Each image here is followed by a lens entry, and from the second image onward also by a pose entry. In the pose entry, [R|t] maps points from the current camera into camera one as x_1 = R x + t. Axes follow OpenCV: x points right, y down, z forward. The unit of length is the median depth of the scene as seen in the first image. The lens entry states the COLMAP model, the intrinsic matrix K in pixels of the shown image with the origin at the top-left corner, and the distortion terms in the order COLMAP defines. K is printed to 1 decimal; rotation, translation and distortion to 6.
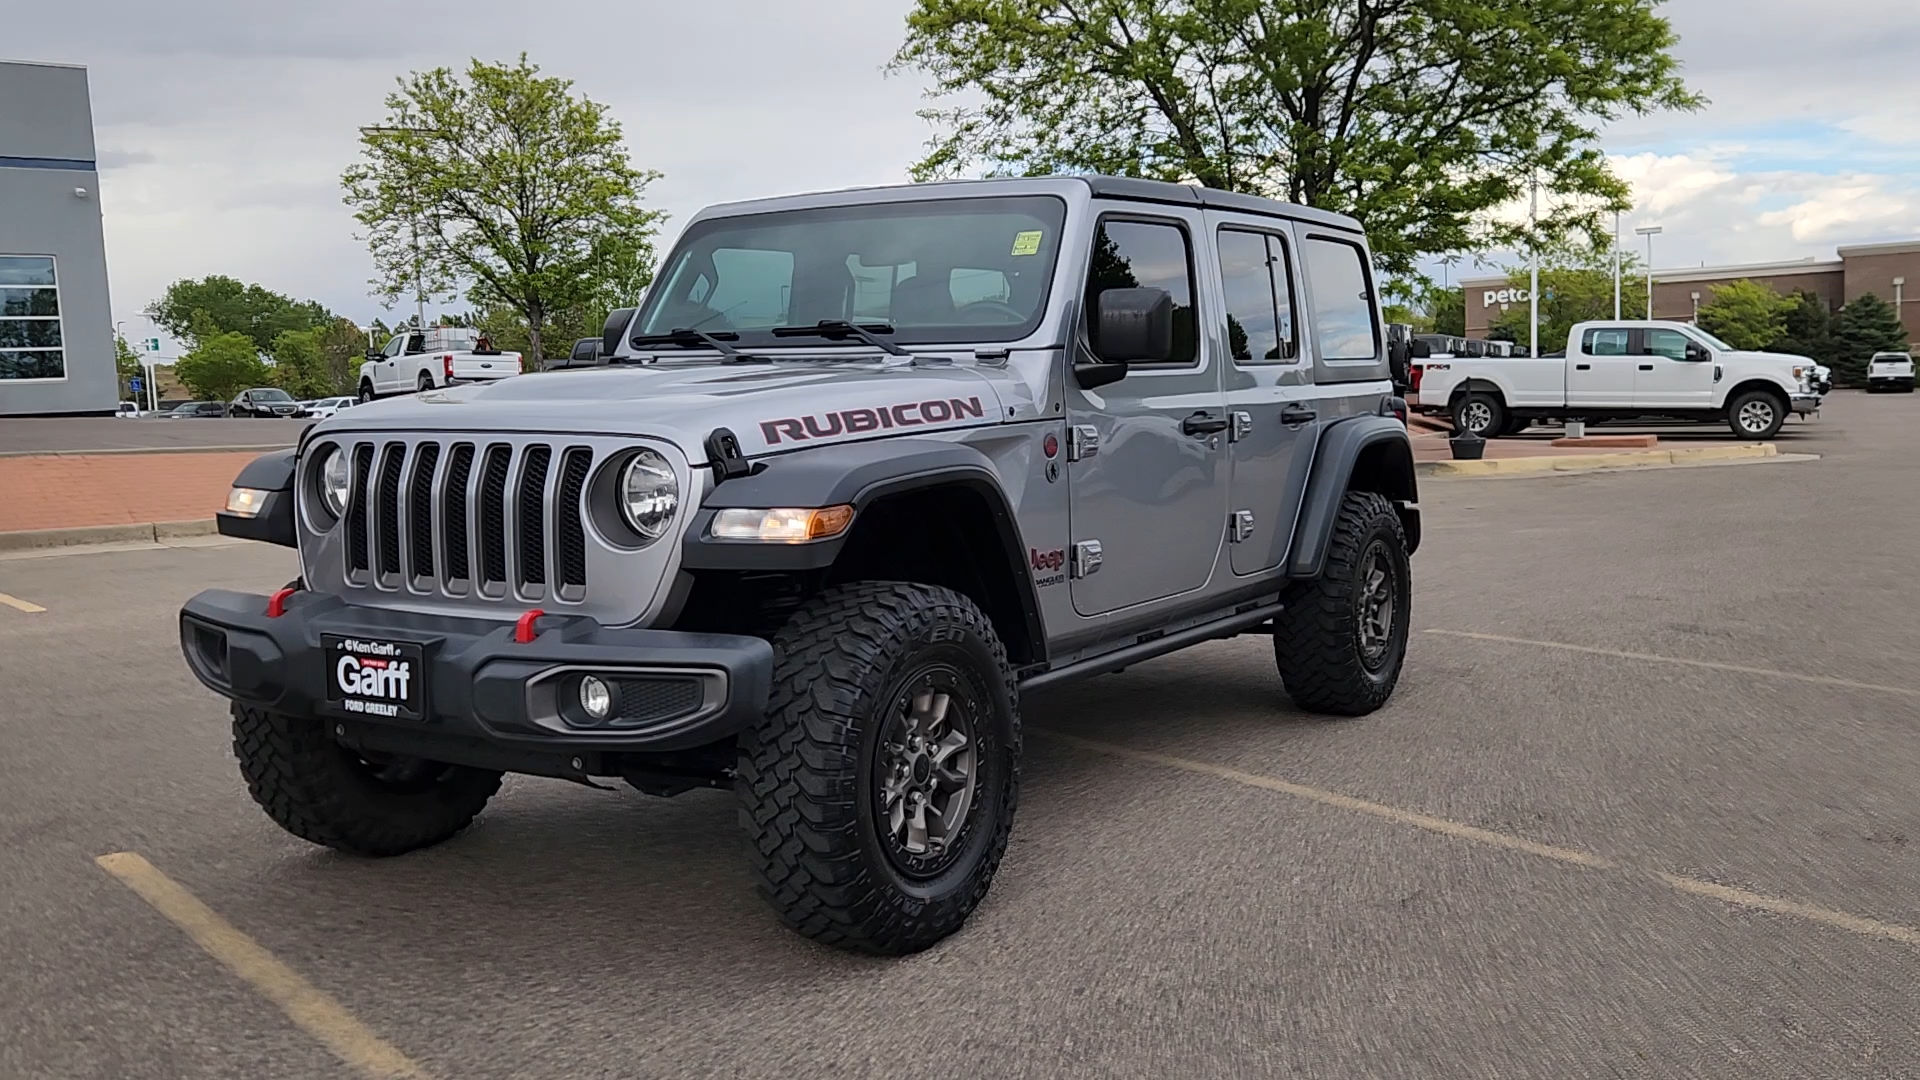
lens RADIAL K [[1762.0, 0, 945.8], [0, 1762.0, 542.8], [0, 0, 1]] dist [0.035066, -0.026345]
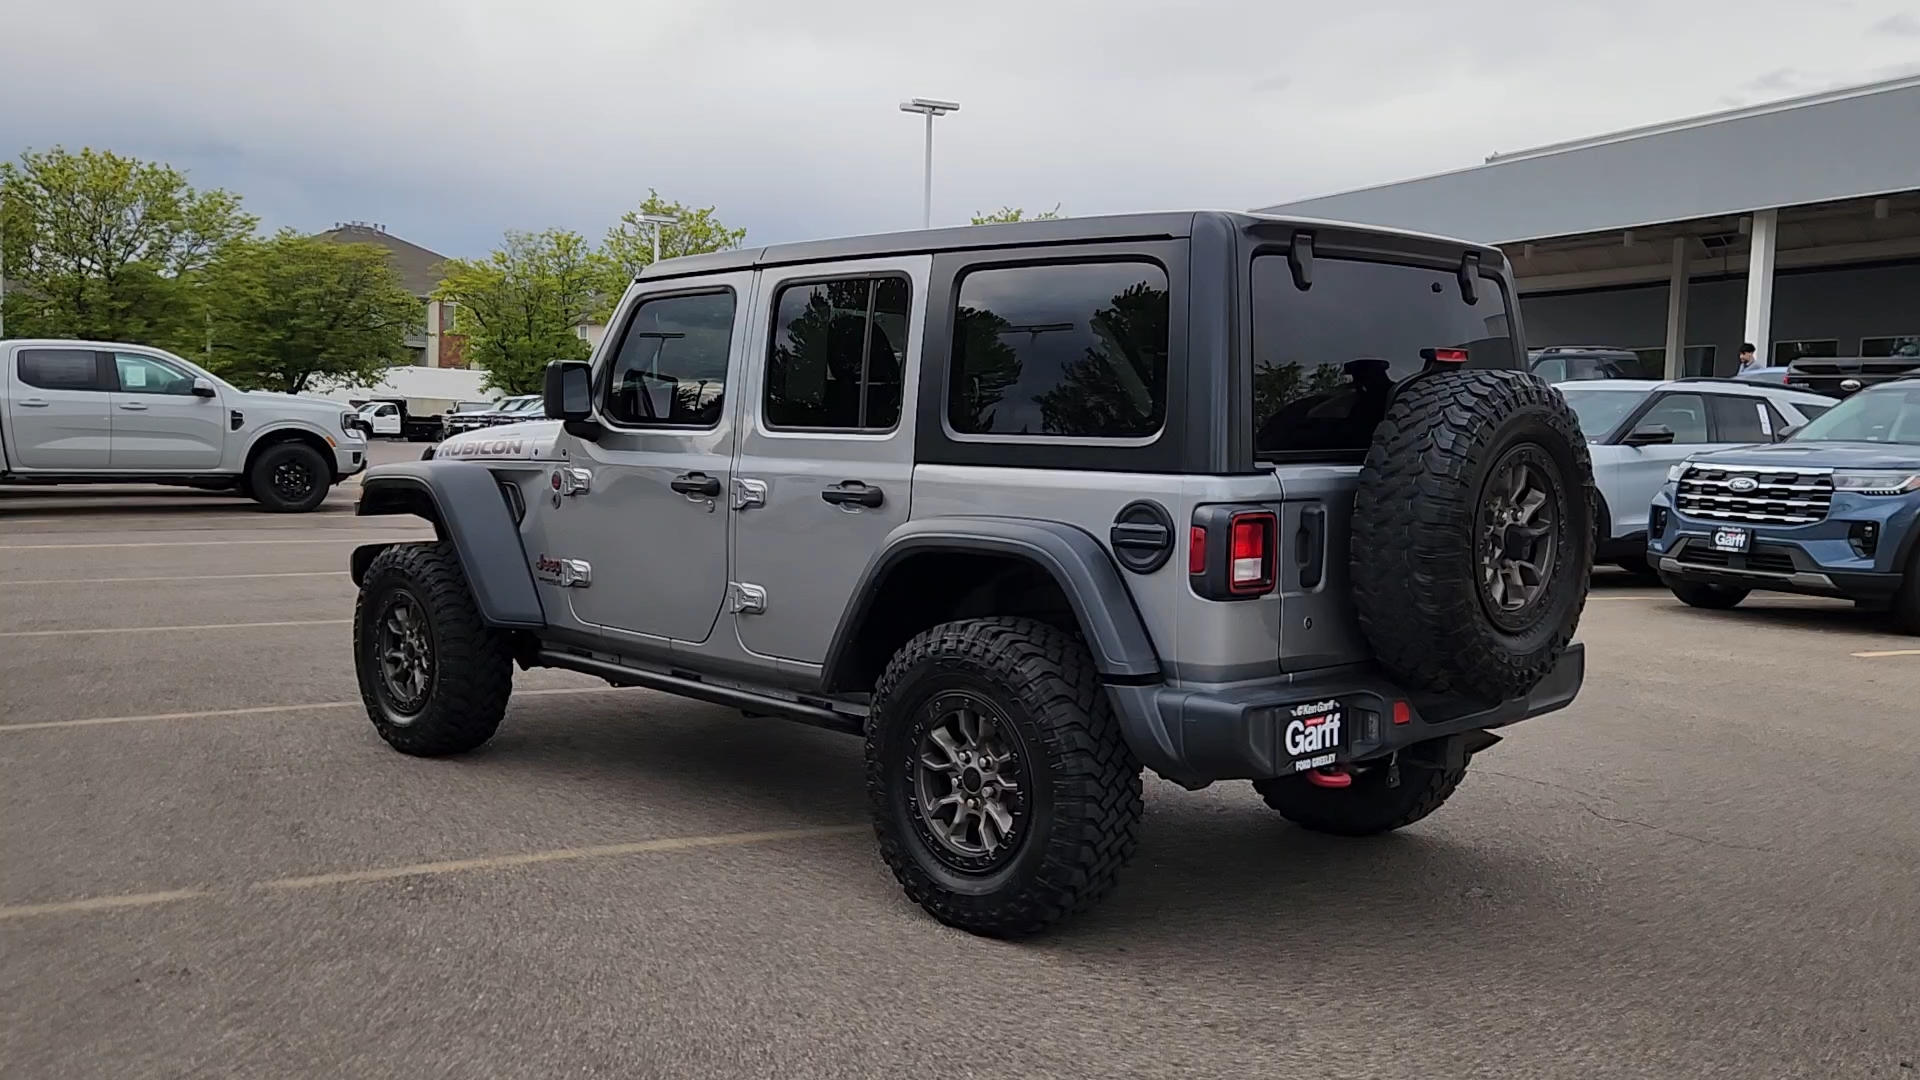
lens RADIAL K [[1759.2, 0, 948.3], [0, 1759.2, 542.9], [0, 0, 1]] dist [0.030661, -0.008373]
pose [[-0.239074, 0.088443, -0.966965, 1.232140], [-0.106105, 0.987500, 0.116555, -0.188134], [0.965187, 0.130465, -0.226701, 1.536292]]
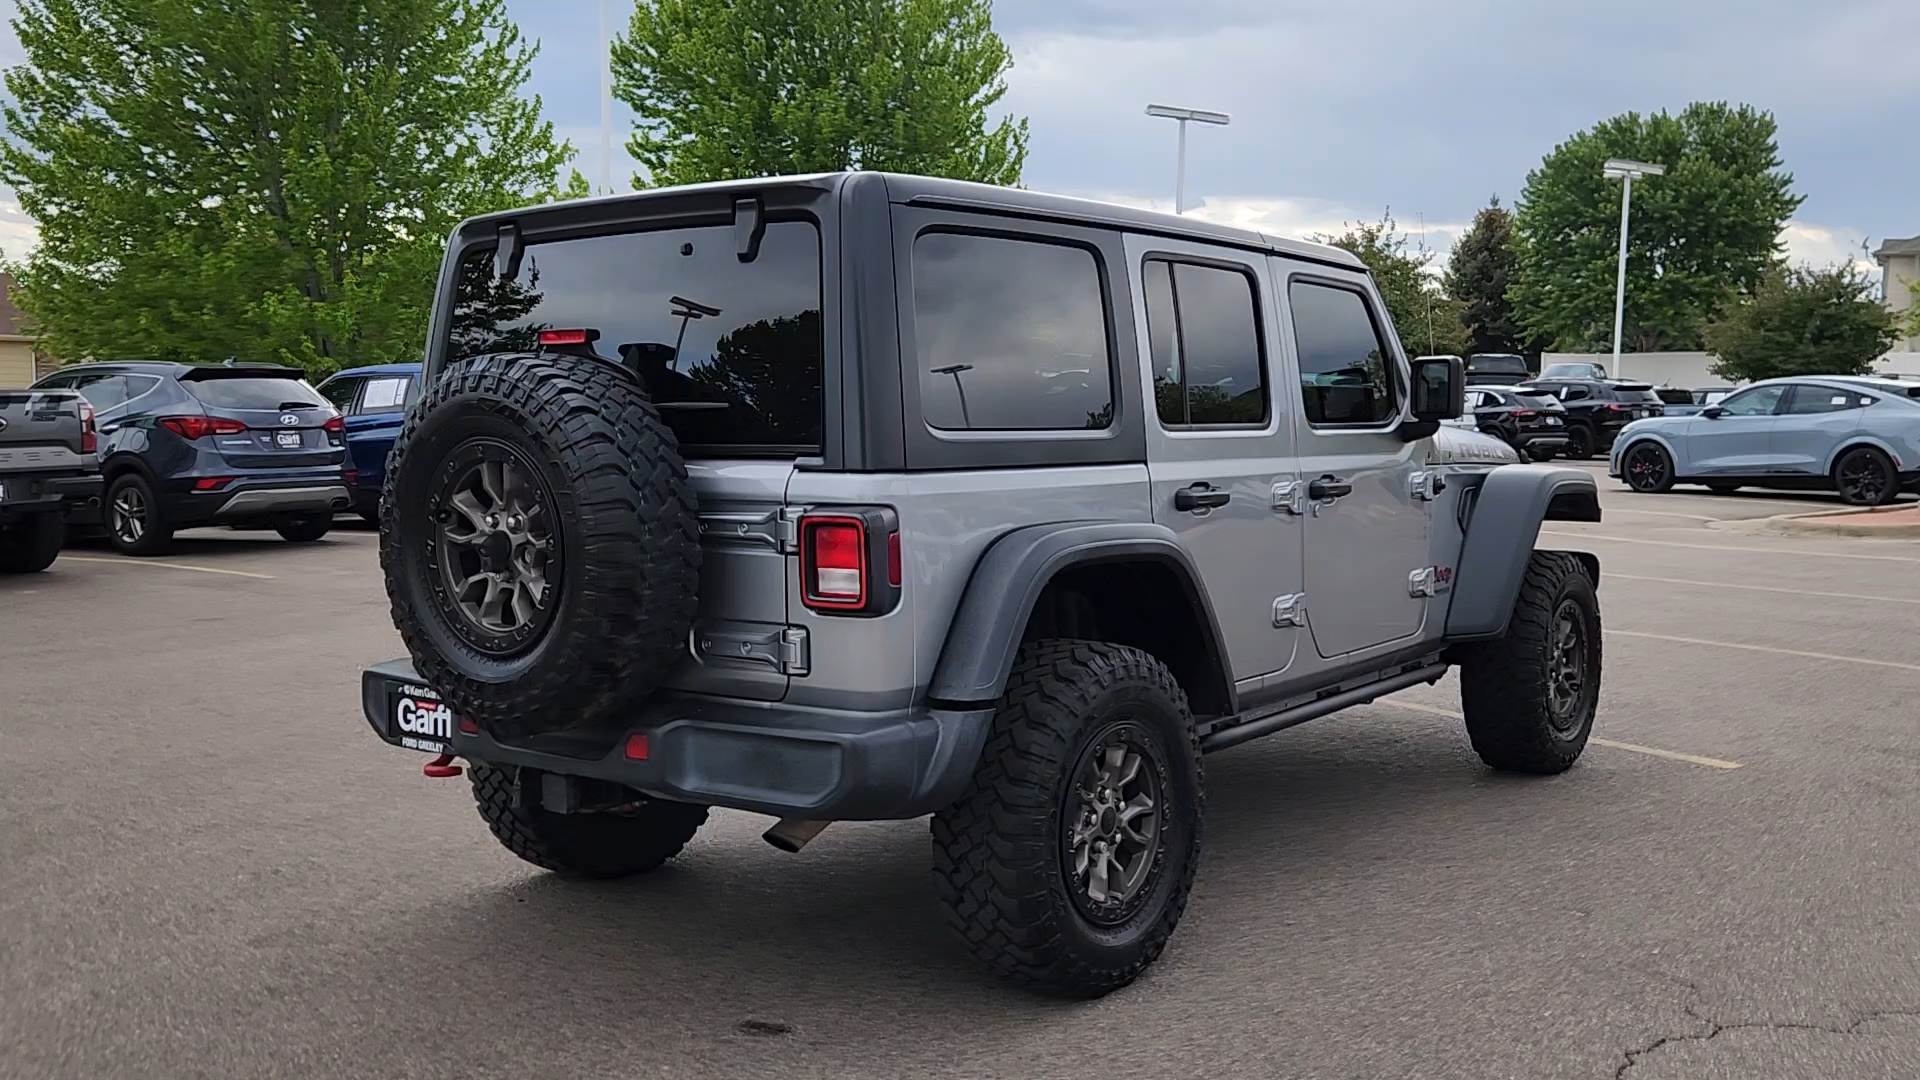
lens RADIAL K [[1762.0, 0, 945.8], [0, 1762.0, 542.8], [0, 0, 1]] dist [0.035066, -0.026345]
pose [[-0.994052, 0.013858, 0.108019, -0.019002], [0.032196, 0.984929, 0.169935, -0.245253], [-0.104036, 0.172402, -0.979517, 2.372606]]
